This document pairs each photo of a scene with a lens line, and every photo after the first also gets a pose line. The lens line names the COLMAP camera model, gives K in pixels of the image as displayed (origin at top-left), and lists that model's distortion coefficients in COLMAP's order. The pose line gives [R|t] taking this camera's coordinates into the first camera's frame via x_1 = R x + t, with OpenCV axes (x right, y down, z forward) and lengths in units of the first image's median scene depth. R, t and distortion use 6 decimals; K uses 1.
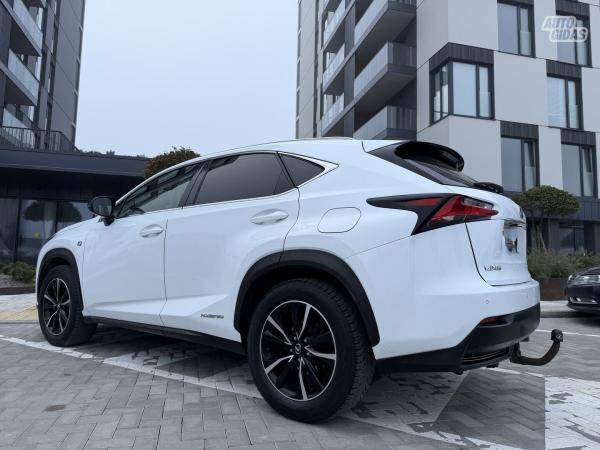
lens RADIAL K [[438.6, 0, 300.0], [0, 438.6, 225.0], [0, 0, 1]] dist [0.061249, -0.071525]
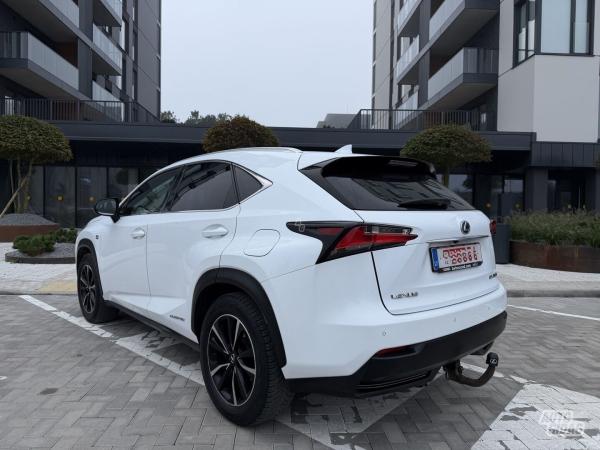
lens RADIAL K [[439.2, 0, 300.0], [0, 439.2, 225.0], [0, 0, 1]] dist [0.086955, -0.126611]
pose [[0.977328, -0.002505, -0.211715, 0.349141], [0.028034, 0.992658, 0.117665, -0.151030], [0.209865, -0.120932, 0.970223, 0.014616]]
